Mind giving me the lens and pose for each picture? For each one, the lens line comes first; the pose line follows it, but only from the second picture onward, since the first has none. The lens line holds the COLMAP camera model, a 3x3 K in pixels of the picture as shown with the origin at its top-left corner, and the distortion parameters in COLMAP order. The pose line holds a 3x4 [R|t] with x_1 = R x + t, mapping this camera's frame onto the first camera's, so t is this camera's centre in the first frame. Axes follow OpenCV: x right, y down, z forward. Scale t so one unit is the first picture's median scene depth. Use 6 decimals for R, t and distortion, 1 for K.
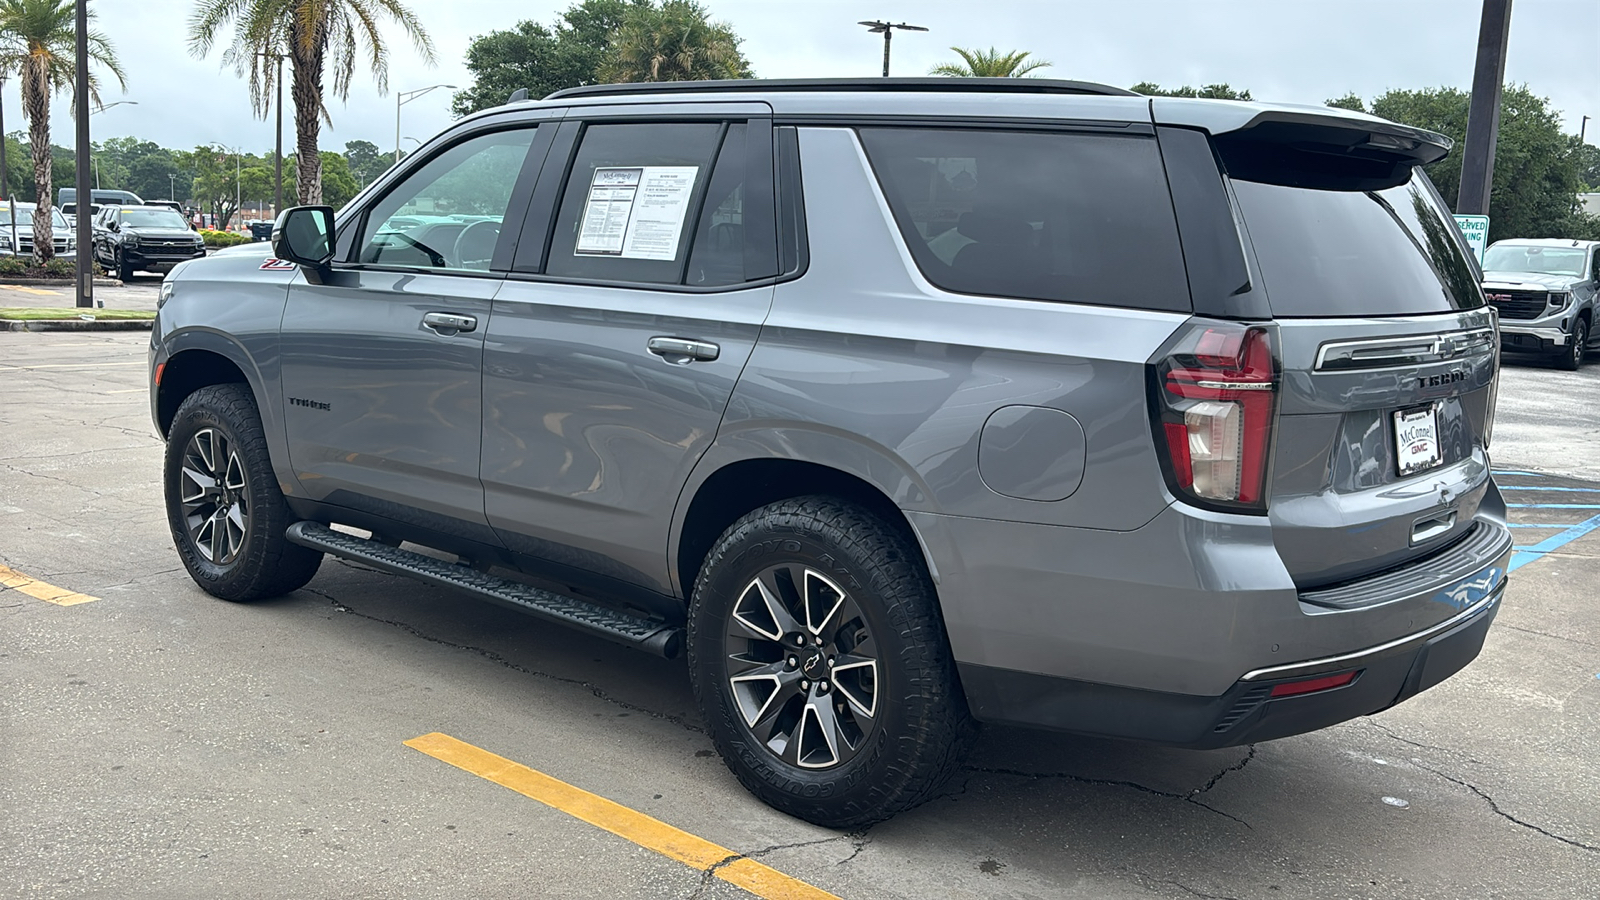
lens RADIAL K [[1457.4, 0, 800.0], [0, 1457.4, 450.0], [0, 0, 1]] dist [0.167610, -0.370567]
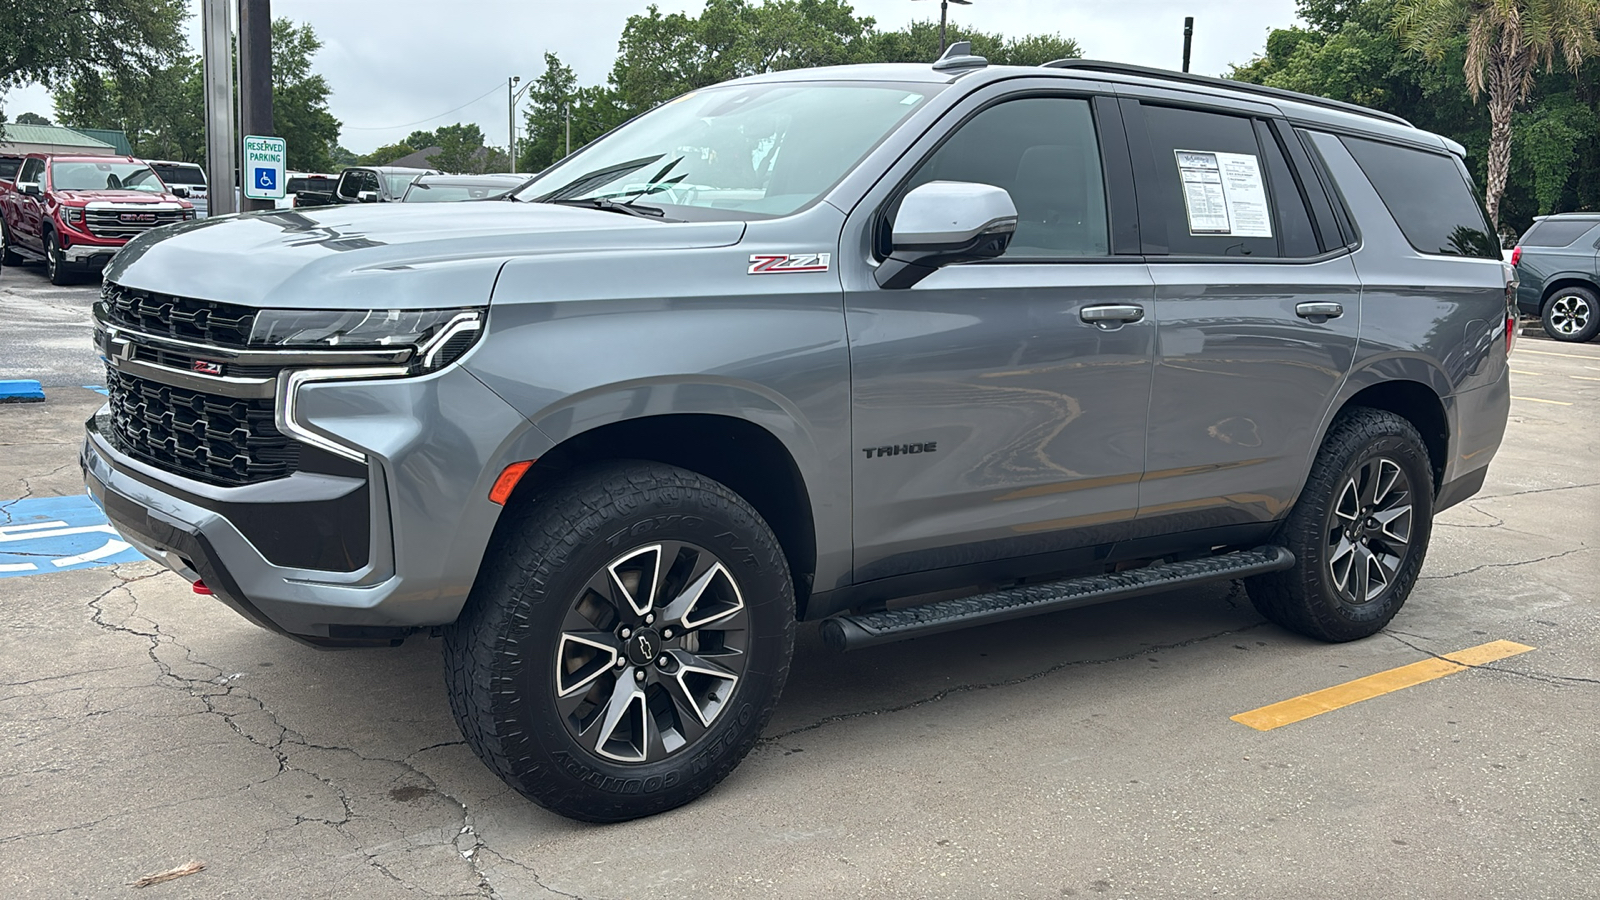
lens RADIAL K [[1457.4, 0, 800.0], [0, 1457.4, 450.0], [0, 0, 1]] dist [0.167610, -0.370567]
pose [[0.187436, -0.185936, 0.964518, -1.329122], [0.107141, 0.979932, 0.168087, -0.202596], [-0.976416, 0.071833, 0.203596, 1.144291]]
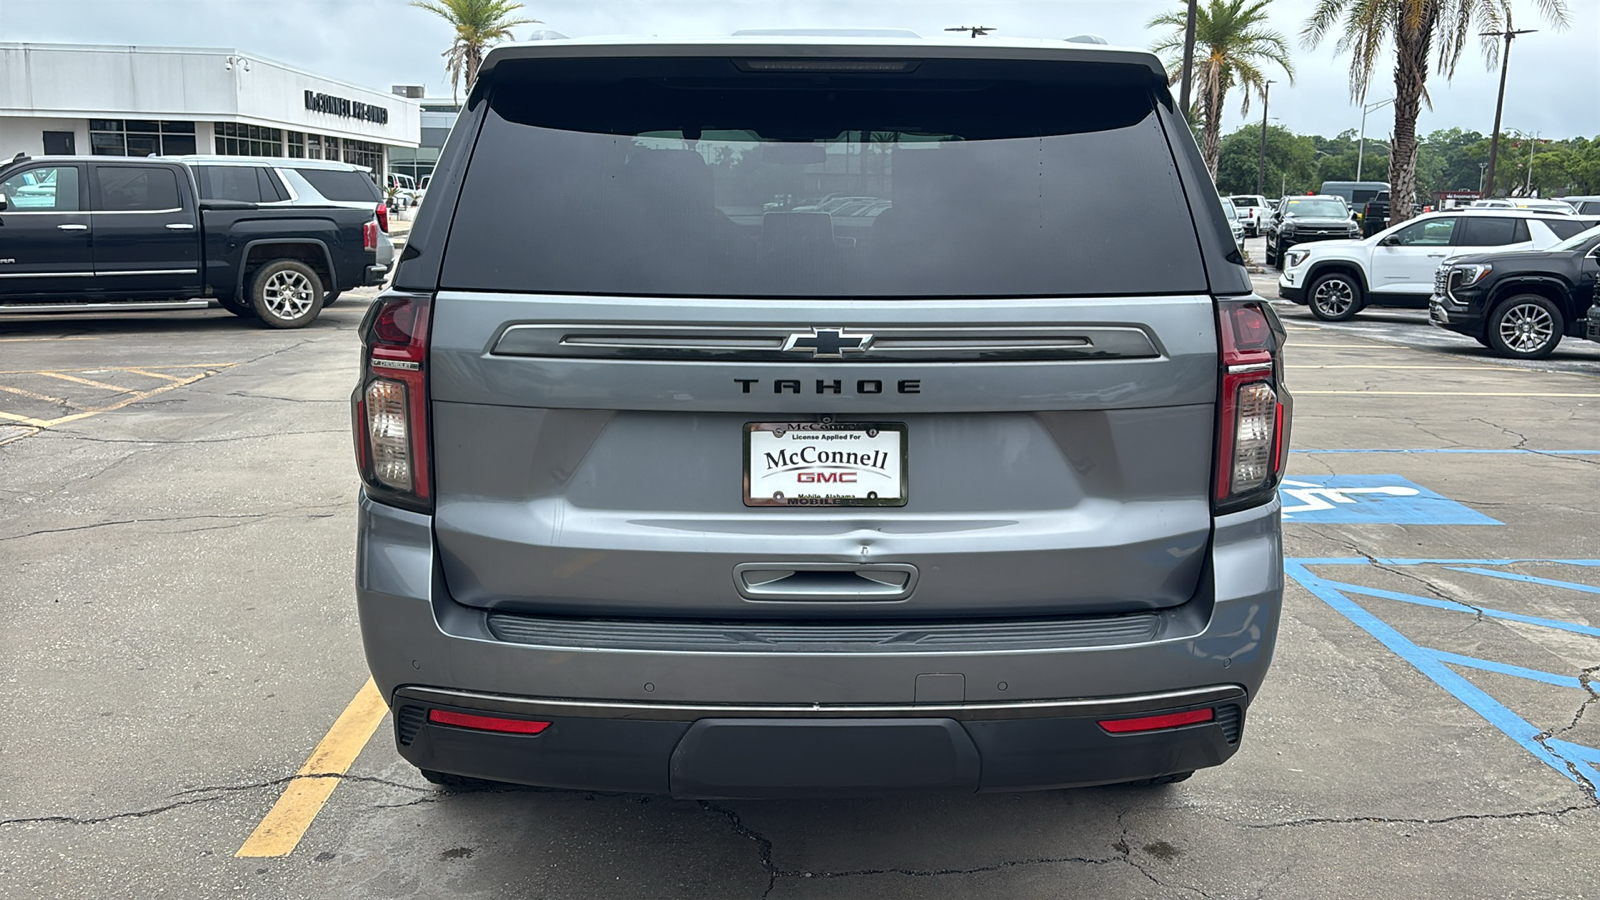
lens RADIAL K [[1470.6, 0, 800.0], [0, 1470.6, 450.0], [0, 0, 1]] dist [0.012766, 0.015202]
pose [[0.680877, 0.100269, -0.725502, 0.847795], [-0.094885, 0.994312, 0.048372, -0.044641], [0.726226, 0.035904, 0.686518, 0.428195]]
